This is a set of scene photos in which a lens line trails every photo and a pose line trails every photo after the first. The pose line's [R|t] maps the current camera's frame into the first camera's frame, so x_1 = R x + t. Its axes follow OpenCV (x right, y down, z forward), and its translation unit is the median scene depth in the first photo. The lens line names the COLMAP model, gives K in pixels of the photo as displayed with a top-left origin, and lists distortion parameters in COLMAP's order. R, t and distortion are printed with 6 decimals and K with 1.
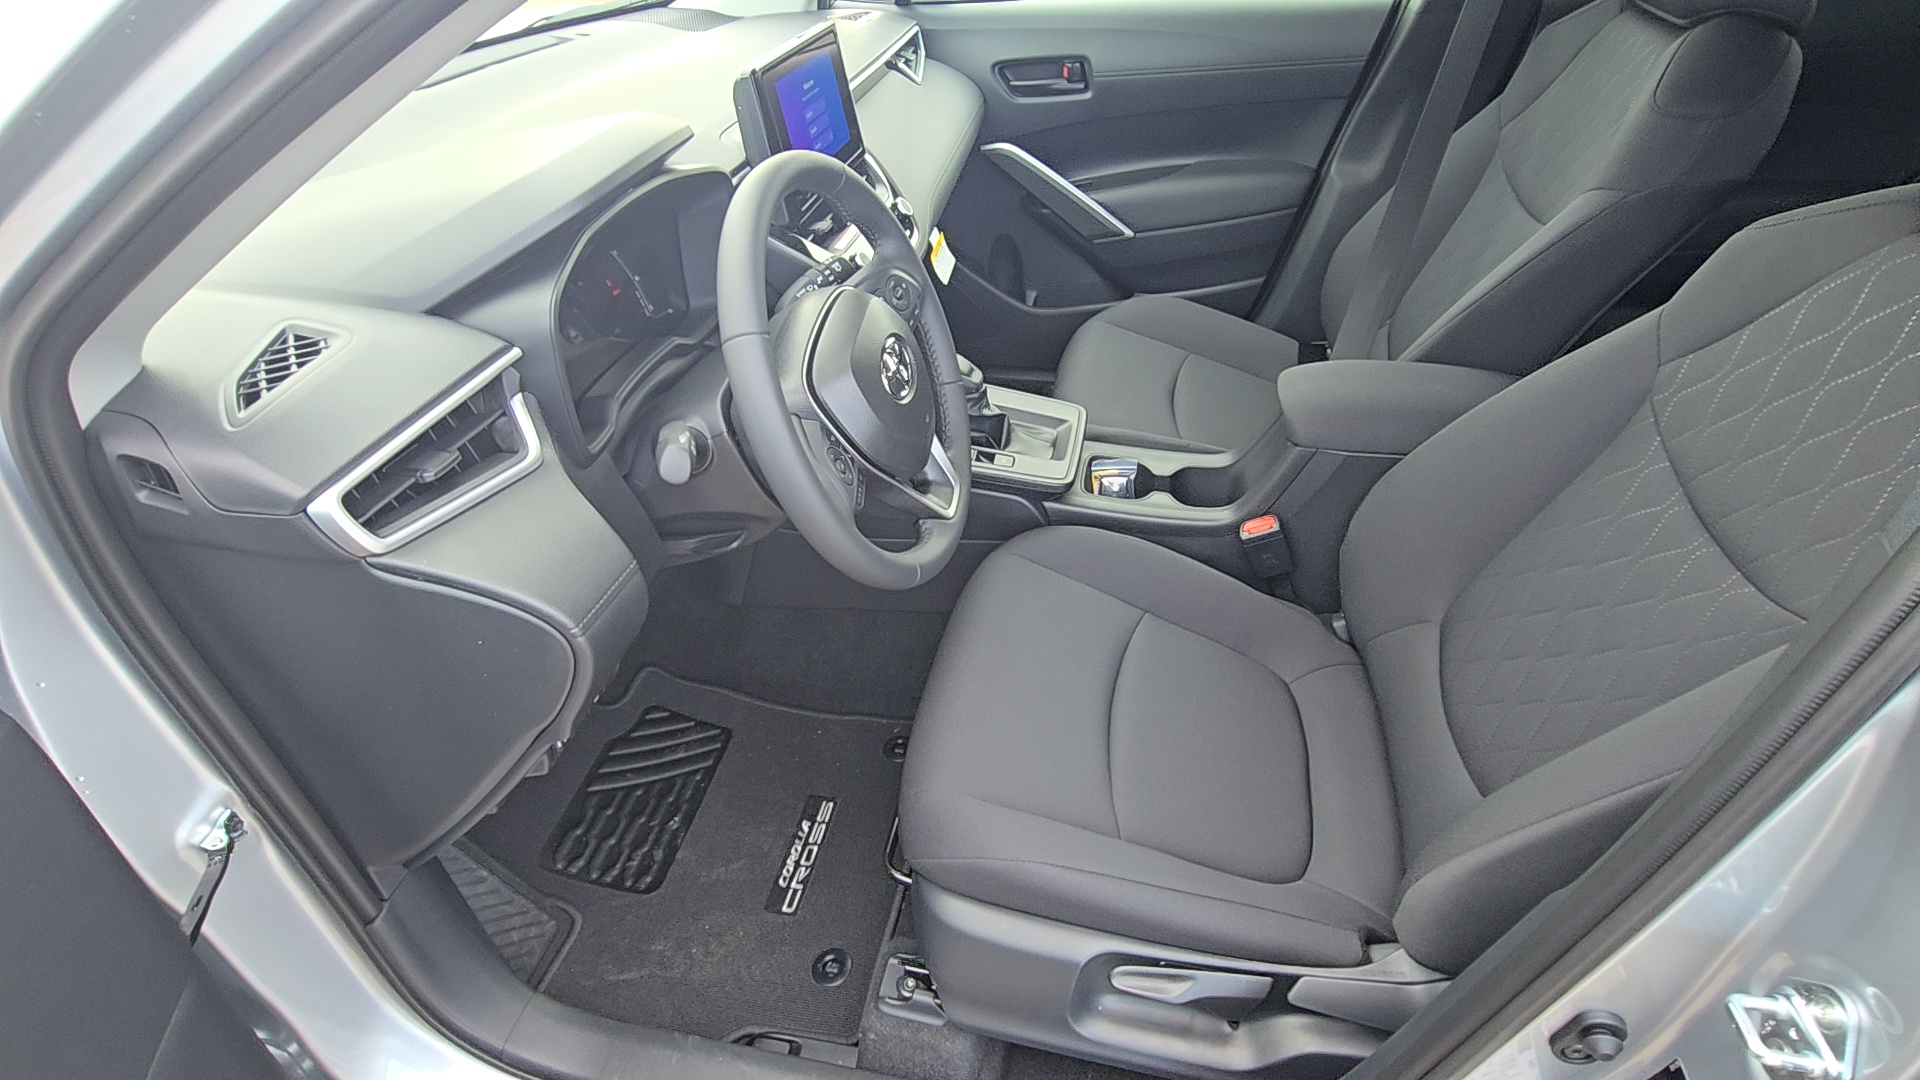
lens RADIAL K [[991.0, 0, 968.9], [0, 991.0, 552.1], [0, 0, 1]] dist [-0.003385, 0.000019]
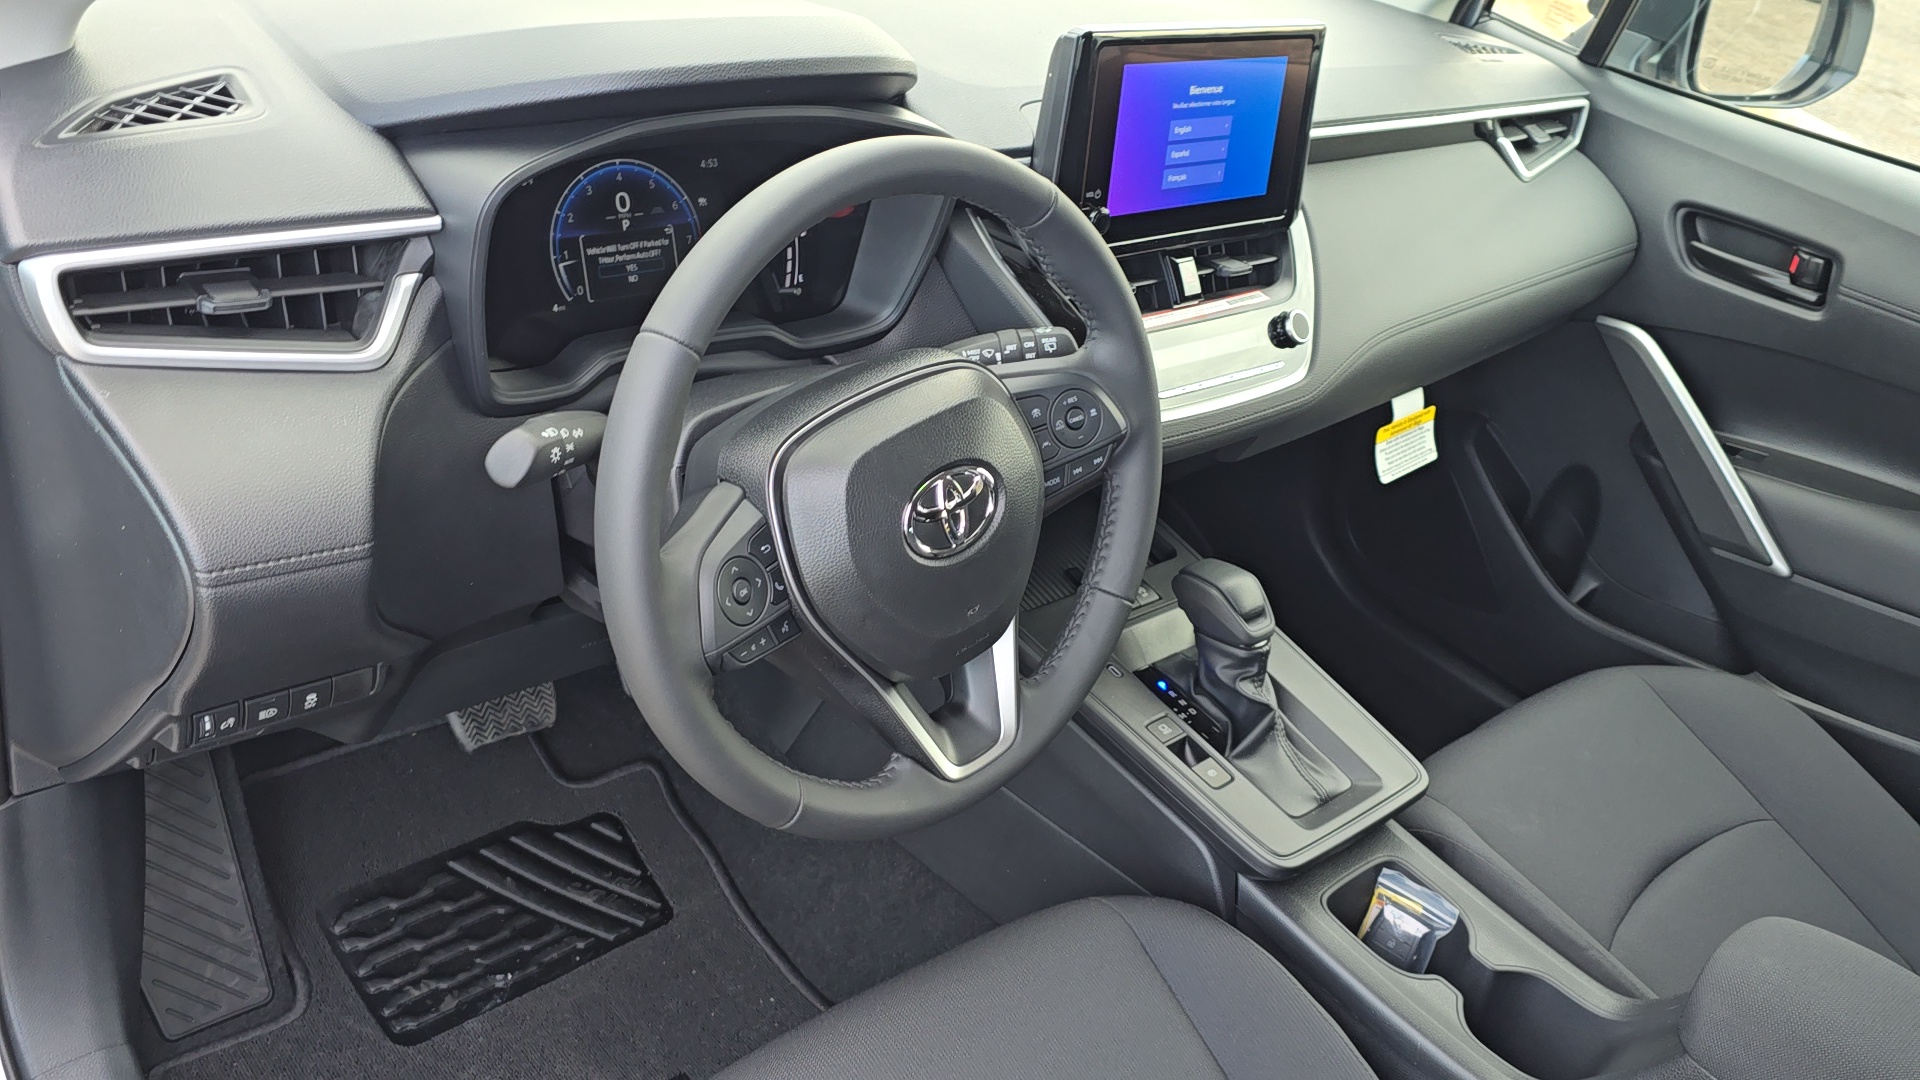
lens RADIAL K [[1618.0, 0, 958.9], [0, 1618.0, 531.1], [0, 0, 1]] dist [-0.008421, -0.010574]
pose [[0.774706, 0.469853, -0.423165, 0.246402], [-0.532339, 0.845788, -0.035472, -0.097671], [0.341241, 0.252748, 0.905358, 0.070712]]
